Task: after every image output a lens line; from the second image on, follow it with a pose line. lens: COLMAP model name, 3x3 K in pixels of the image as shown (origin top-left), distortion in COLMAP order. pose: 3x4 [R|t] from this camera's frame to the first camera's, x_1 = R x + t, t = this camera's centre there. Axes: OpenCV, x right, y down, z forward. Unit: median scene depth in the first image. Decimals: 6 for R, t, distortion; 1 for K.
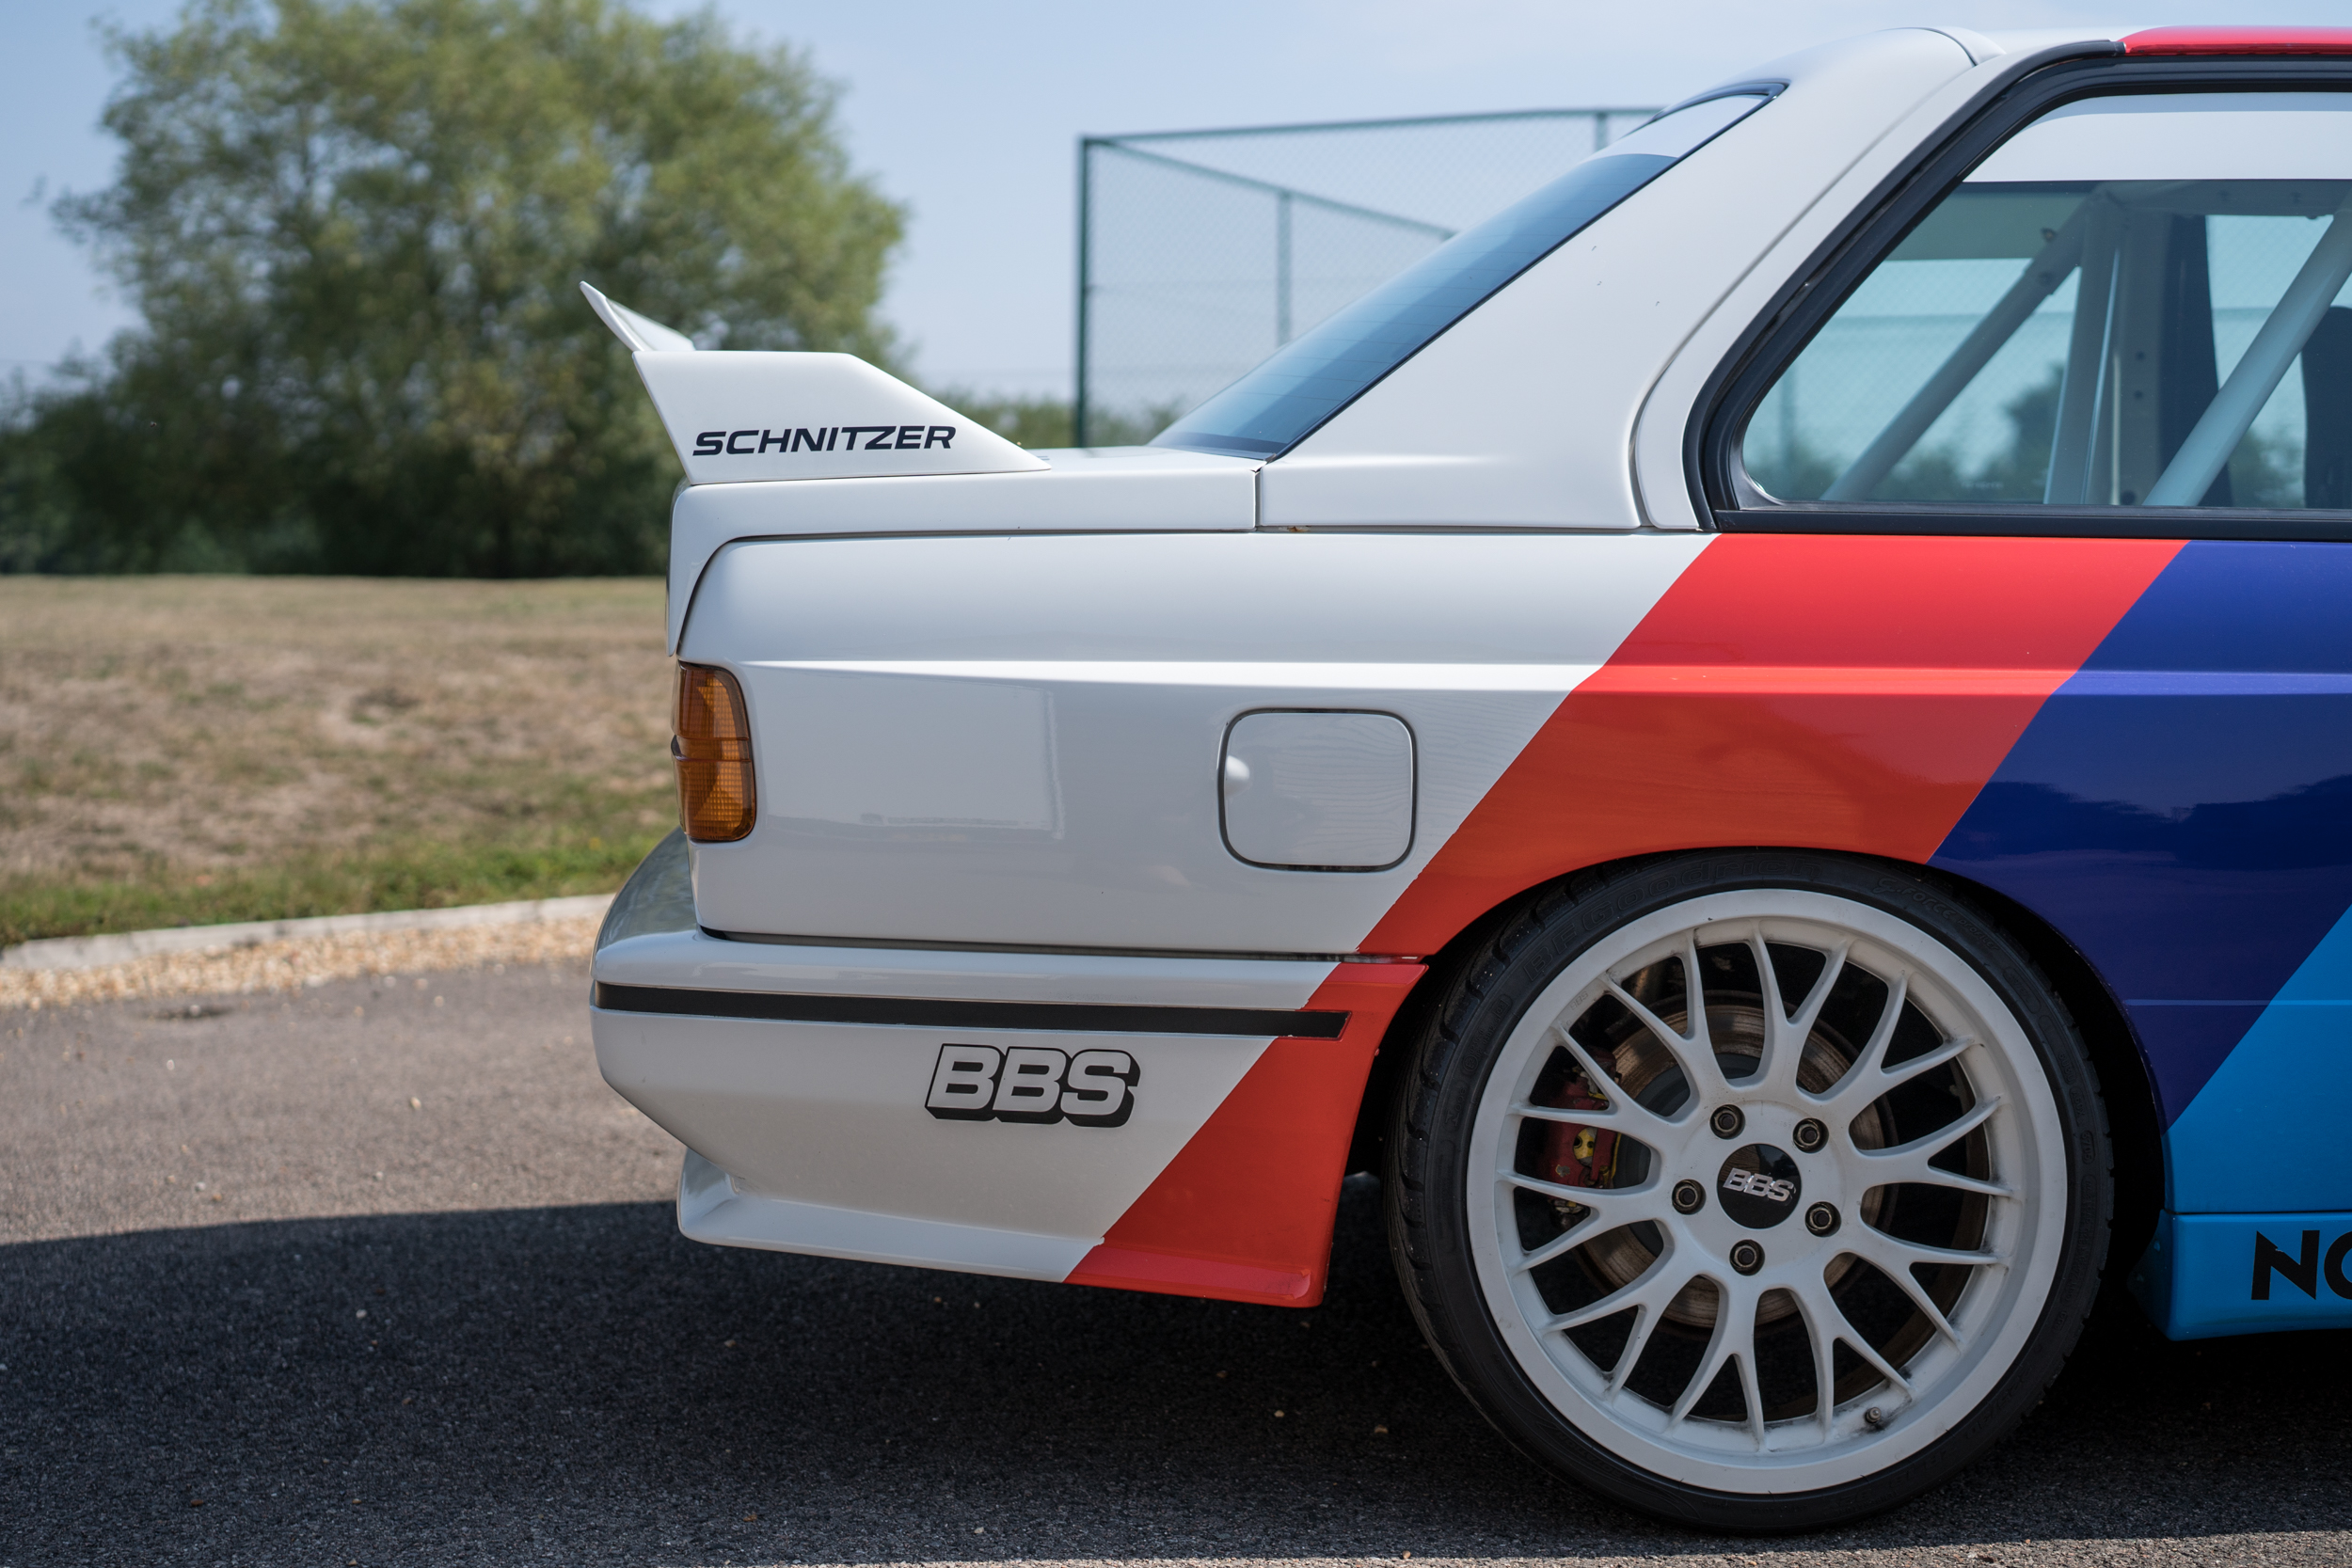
lens RADIAL K [[3686.9, 0, 1144.2], [0, 3686.9, 743.0], [0, 0, 1]] dist [0.032939, 0.000000]
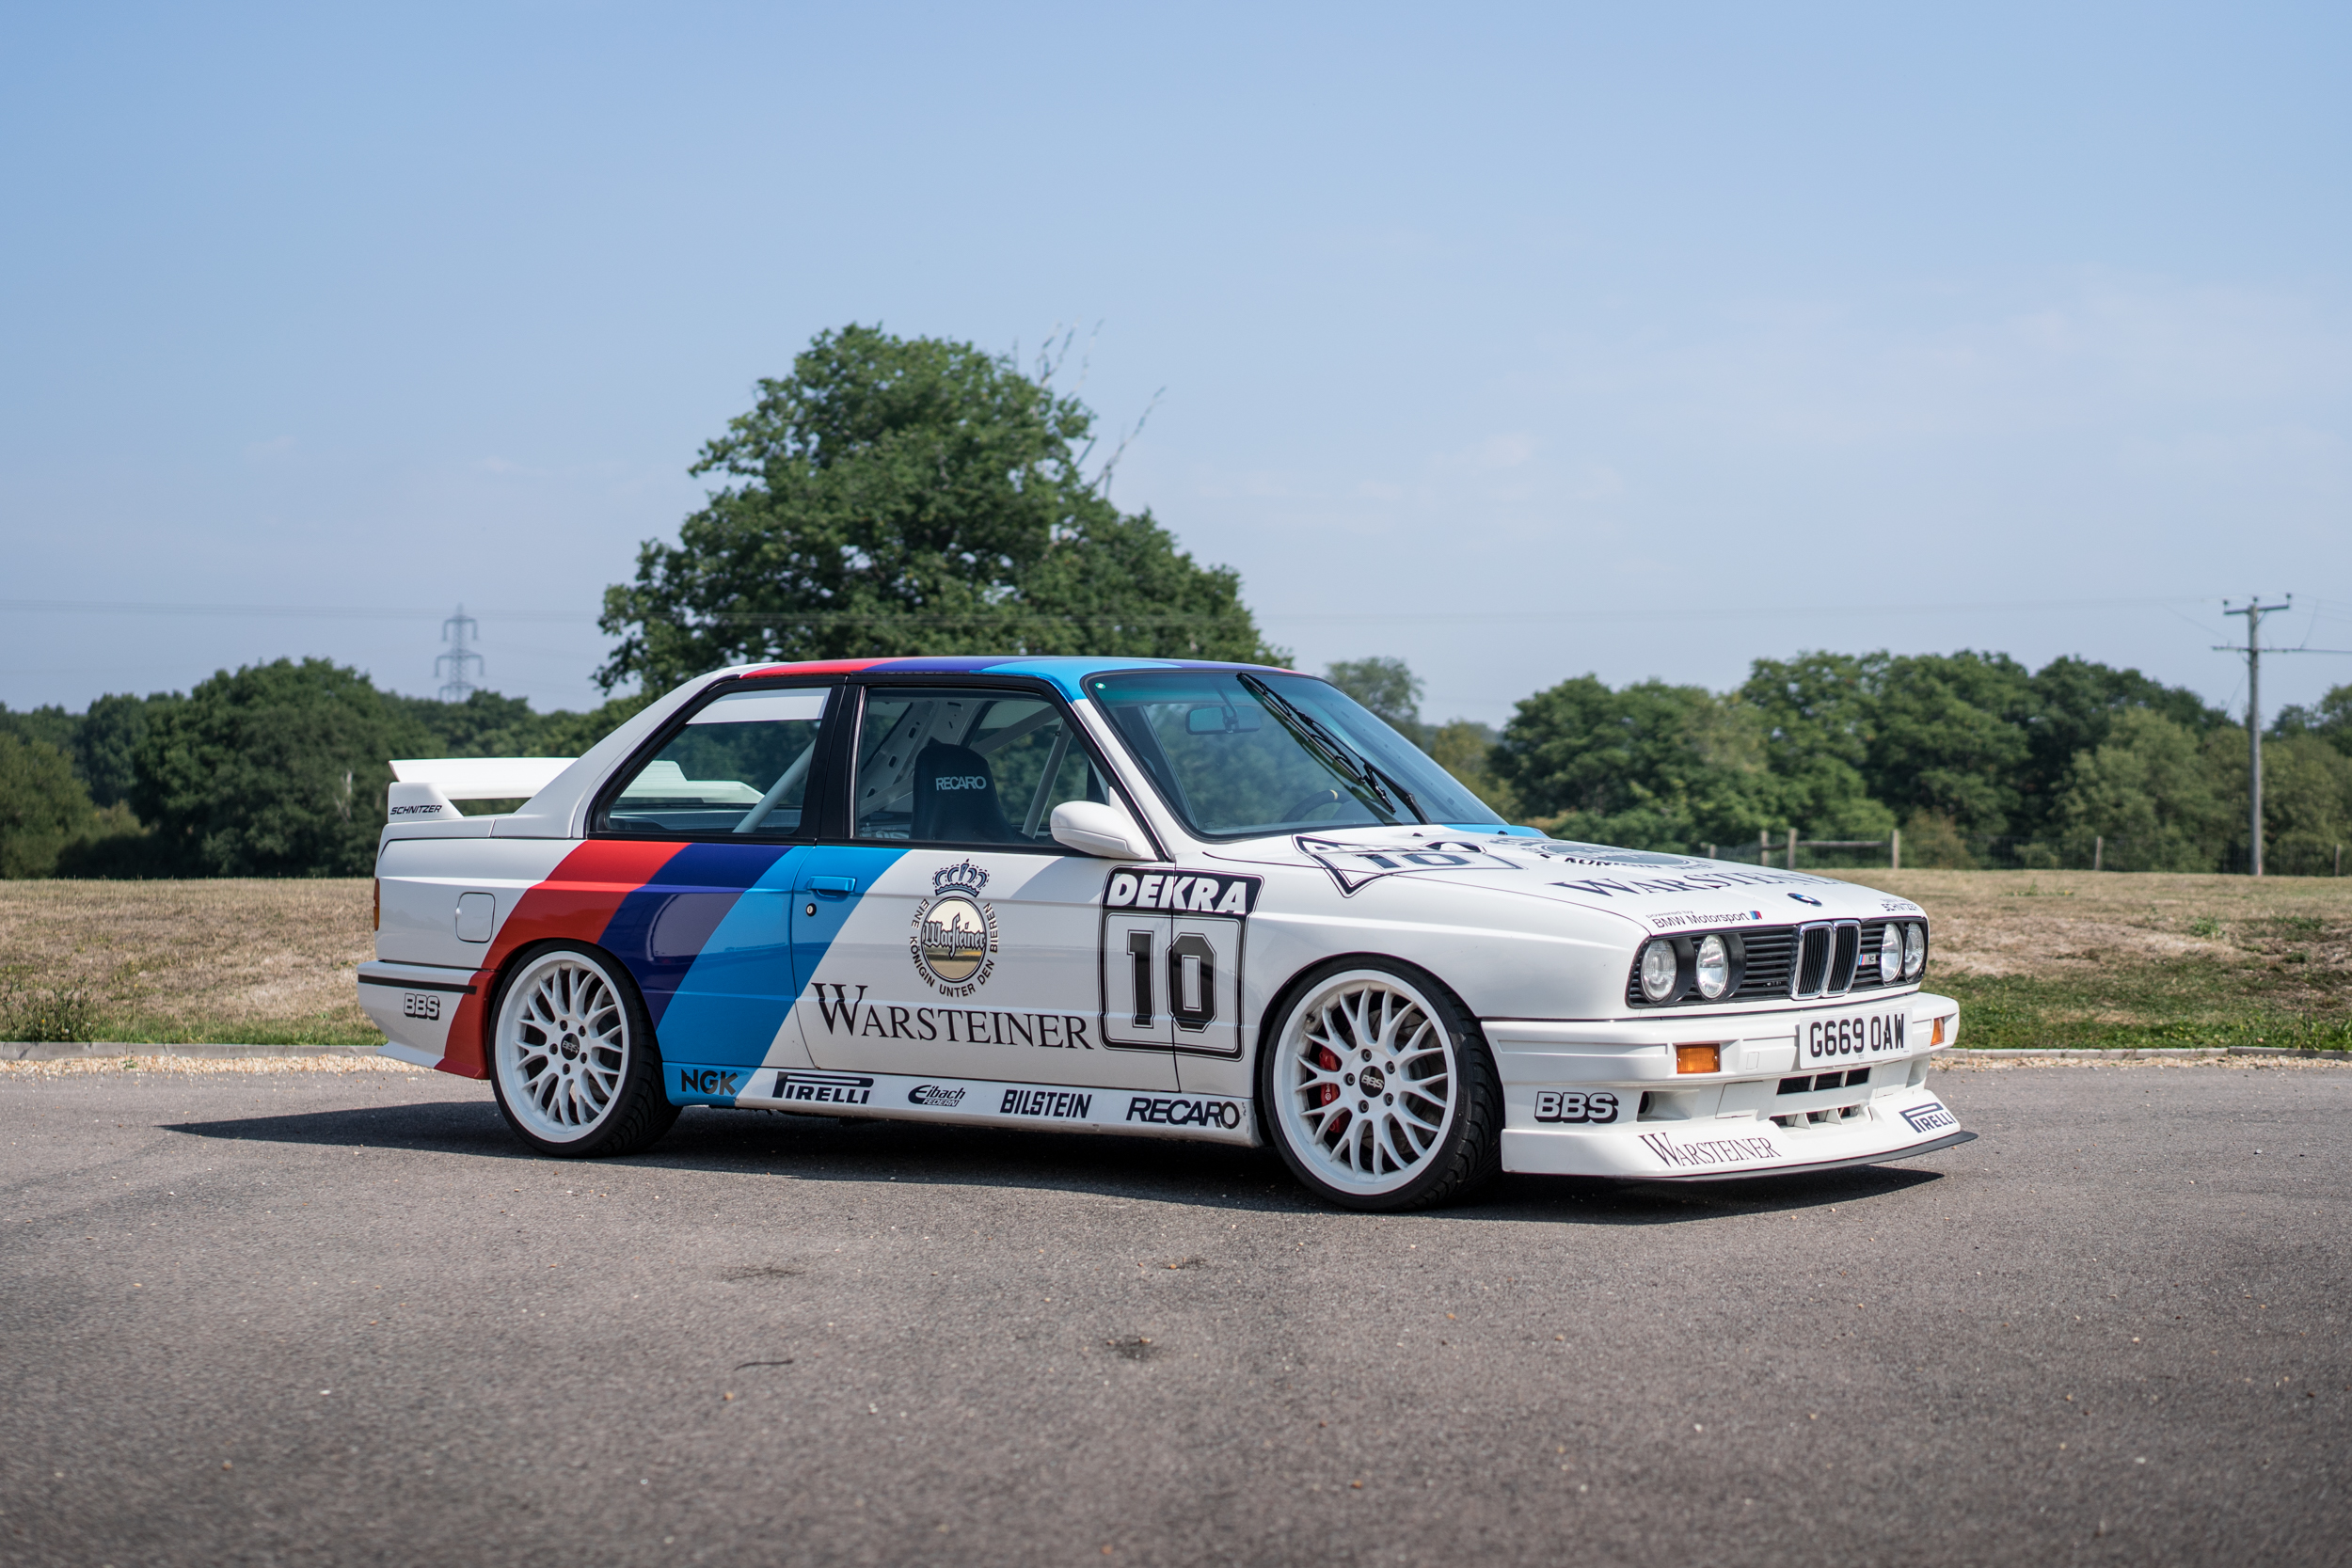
lens RADIAL K [[3997.9, 0, 1183.1], [0, 3997.9, 771.6], [0, 0, 1]] dist [0.043498, 0.000000]
pose [[0.755623, -0.005575, -0.654983, 2.801116], [-0.040652, 0.997637, -0.055390, 0.053745], [0.653744, 0.068481, 0.753610, -1.249488]]
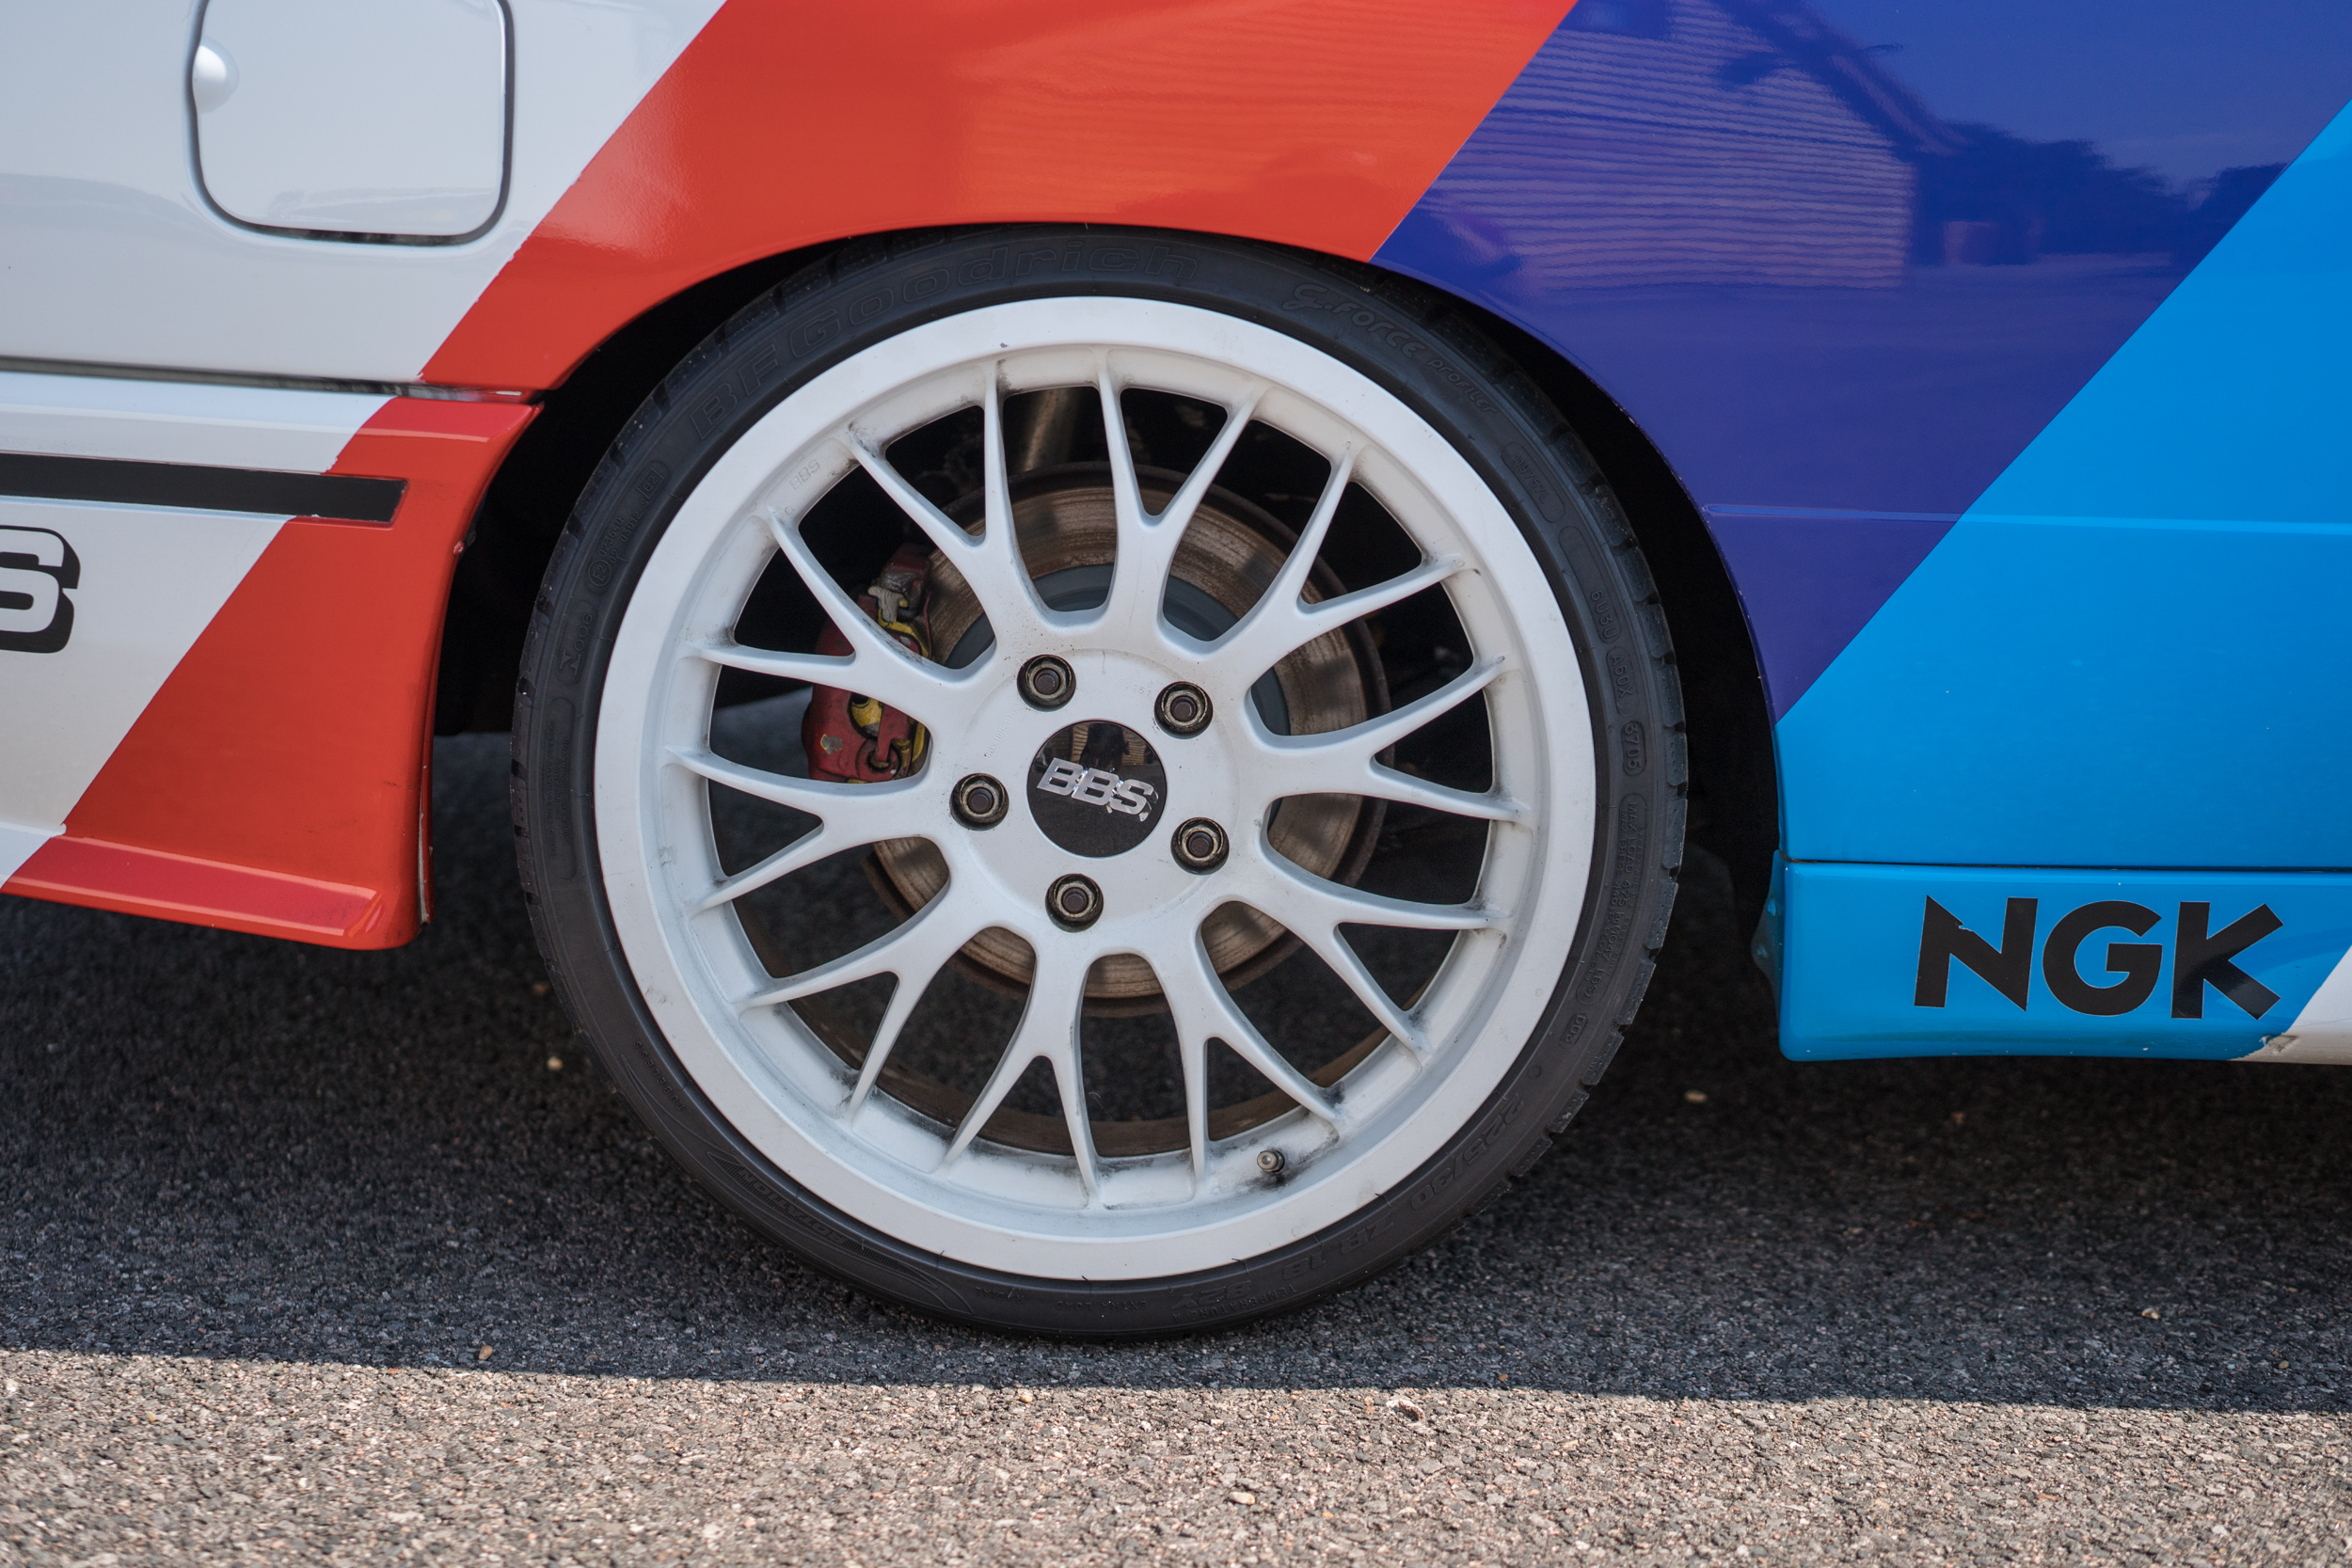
lens RADIAL K [[3686.9, 0, 1185.8], [0, 3686.9, 777.2], [0, 0, 1]] dist [0.032939, 0.000000]
pose [[0.995739, 0.041636, -0.082285, 0.230880], [-0.026966, 0.984735, 0.171960, 0.013424], [0.088188, -0.169008, 0.981661, 0.405771]]
